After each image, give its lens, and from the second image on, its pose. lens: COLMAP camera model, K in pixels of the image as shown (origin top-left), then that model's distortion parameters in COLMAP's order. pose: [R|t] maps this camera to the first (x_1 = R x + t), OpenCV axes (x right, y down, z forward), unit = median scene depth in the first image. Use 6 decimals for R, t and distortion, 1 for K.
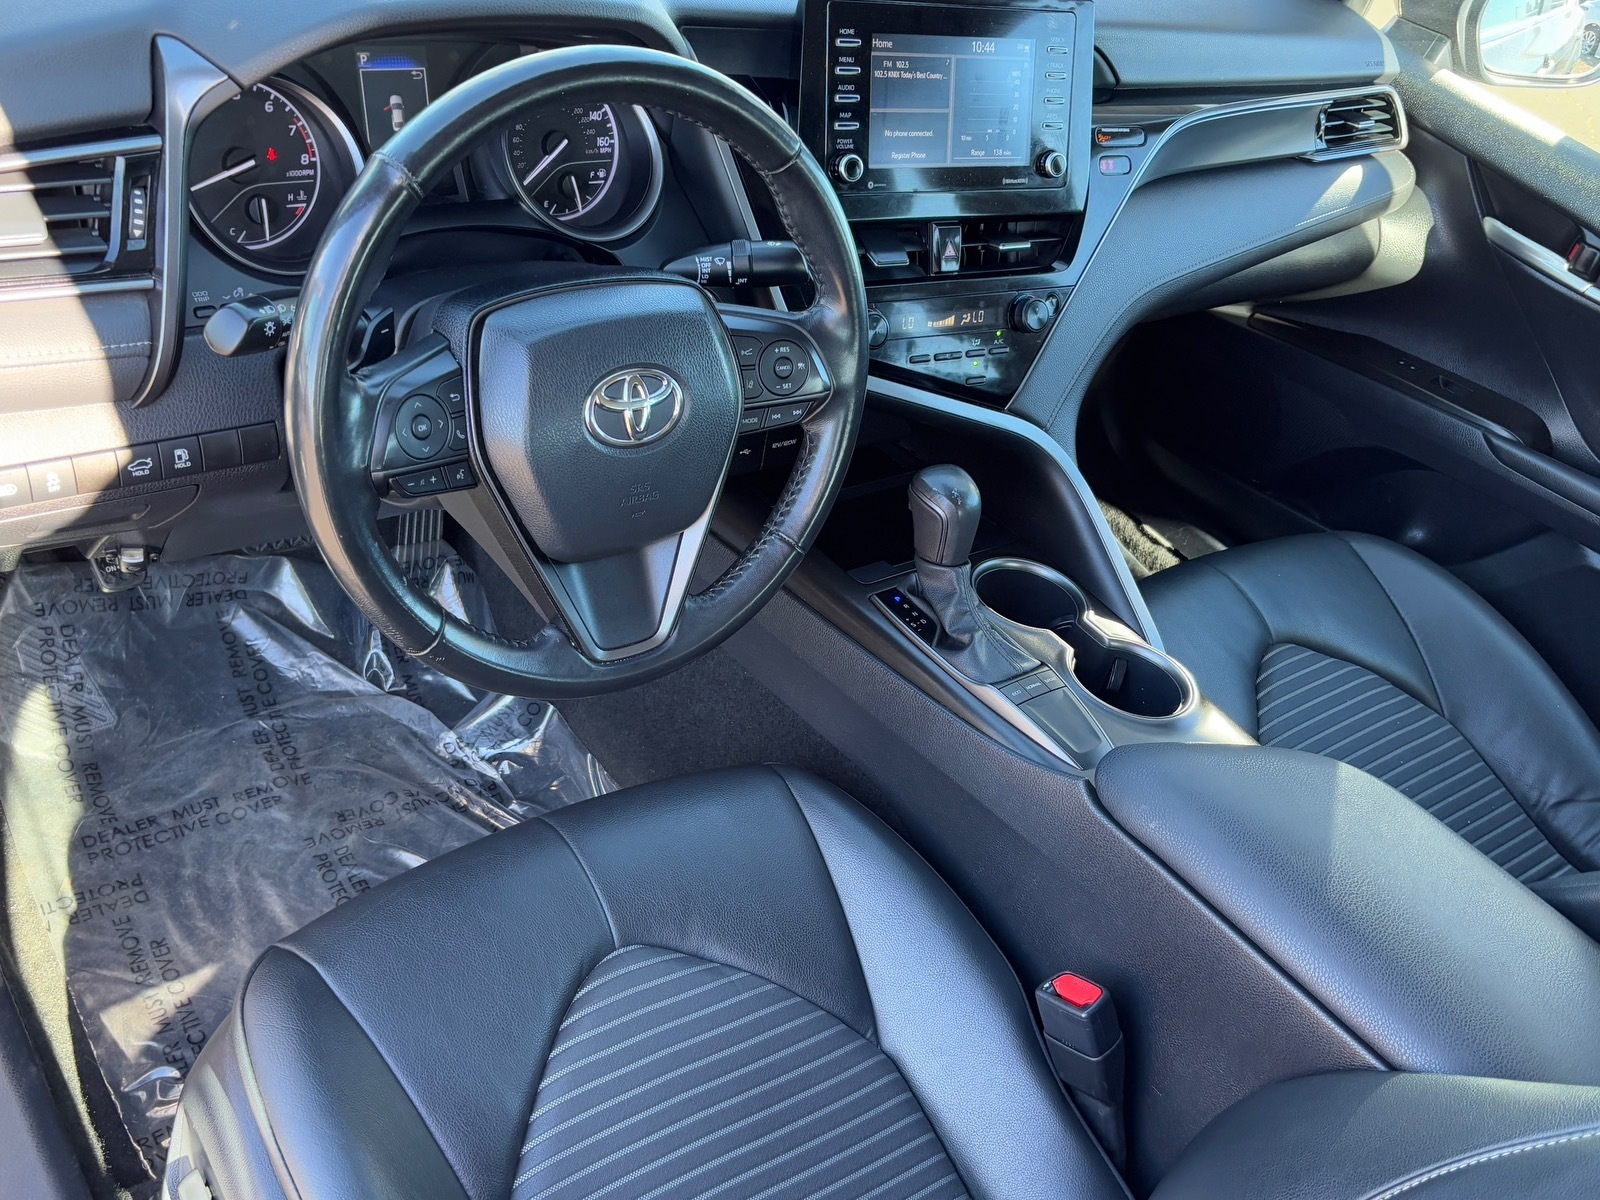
lens RADIAL K [[1478.2, 0, 795.2], [0, 1478.2, 616.6], [0, 0, 1]] dist [0.005252, 0.000000]
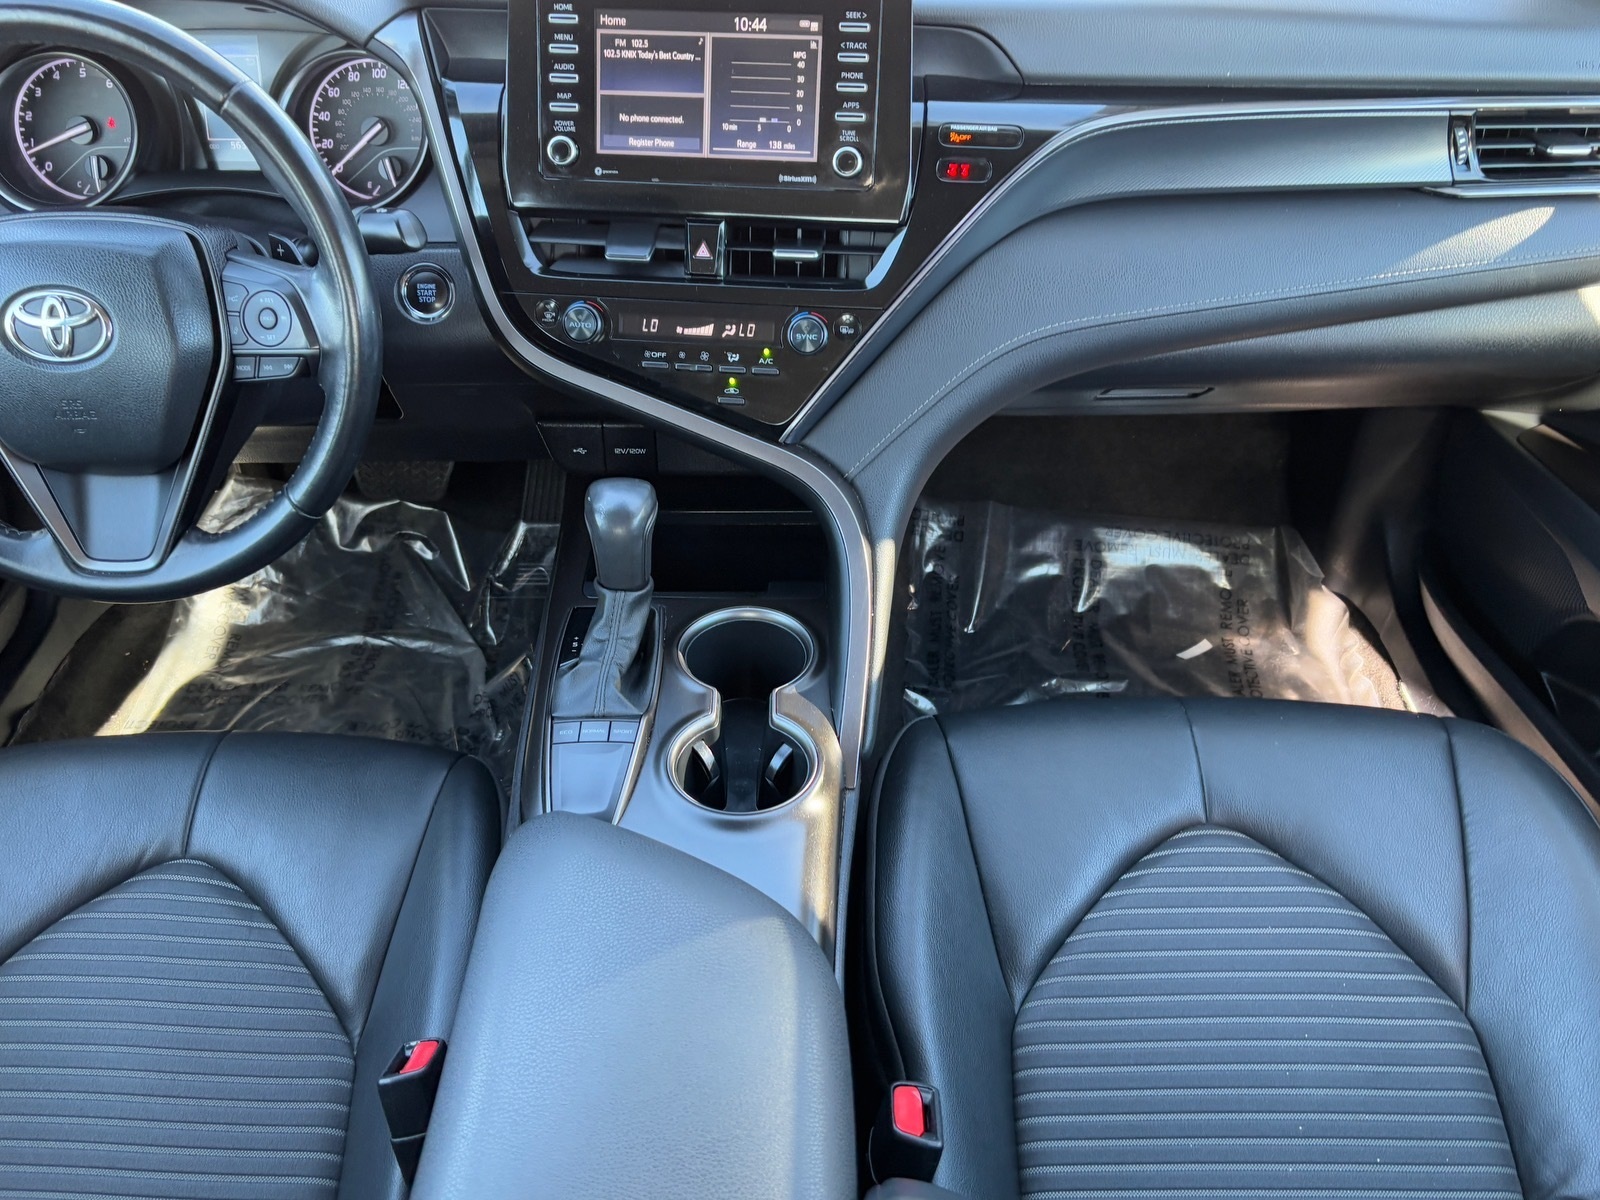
lens RADIAL K [[1354.3, 0, 794.9], [0, 1354.3, 611.7], [0, 0, 1]] dist [0.023283, -0.020328]
pose [[0.780034, 0.198900, -0.593284, 0.716618], [-0.235207, 0.971804, 0.016556, -0.063301], [0.579849, 0.126630, 0.804823, 0.411685]]
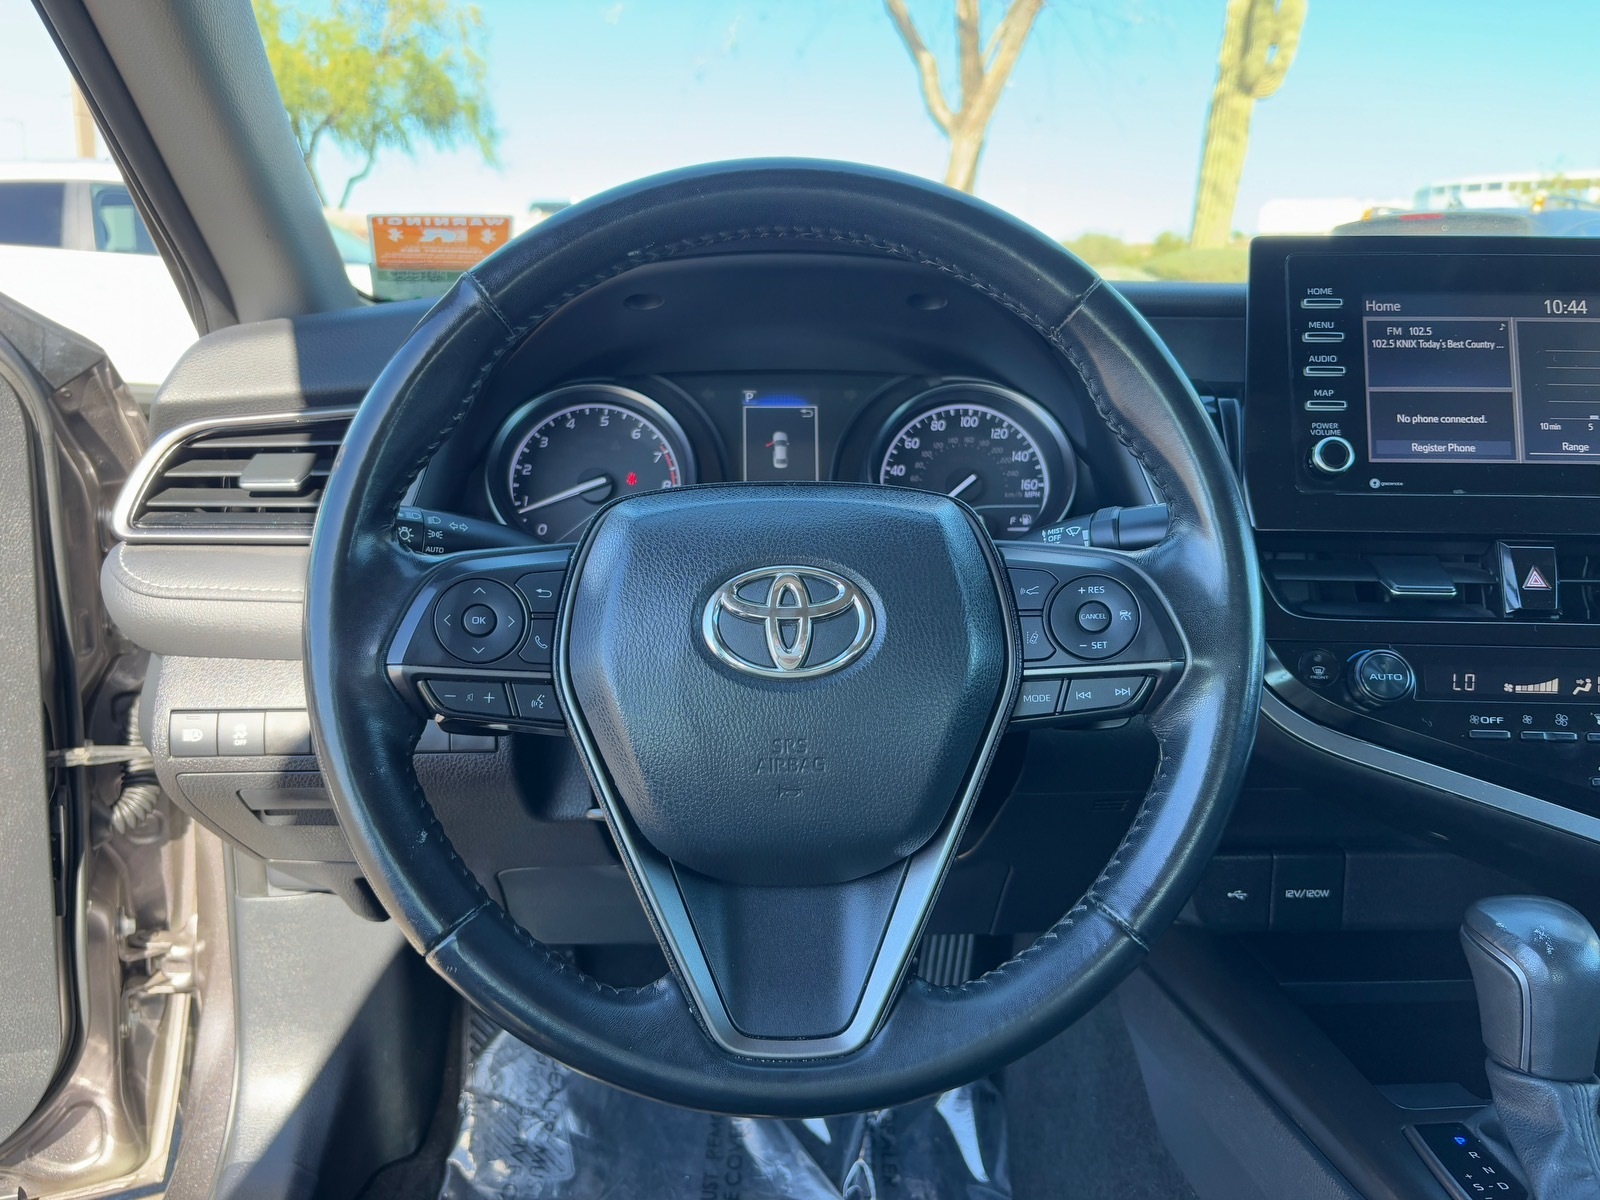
lens RADIAL K [[1217.6, 0, 793.1], [0, 1217.6, 611.7], [0, 0, 1]] dist [0.040936, -0.060180]
pose [[0.807677, -0.080567, -0.584095, 0.162020], [-0.213972, 0.883040, -0.417680, 0.062715], [0.549431, 0.462330, 0.695972, 0.473144]]
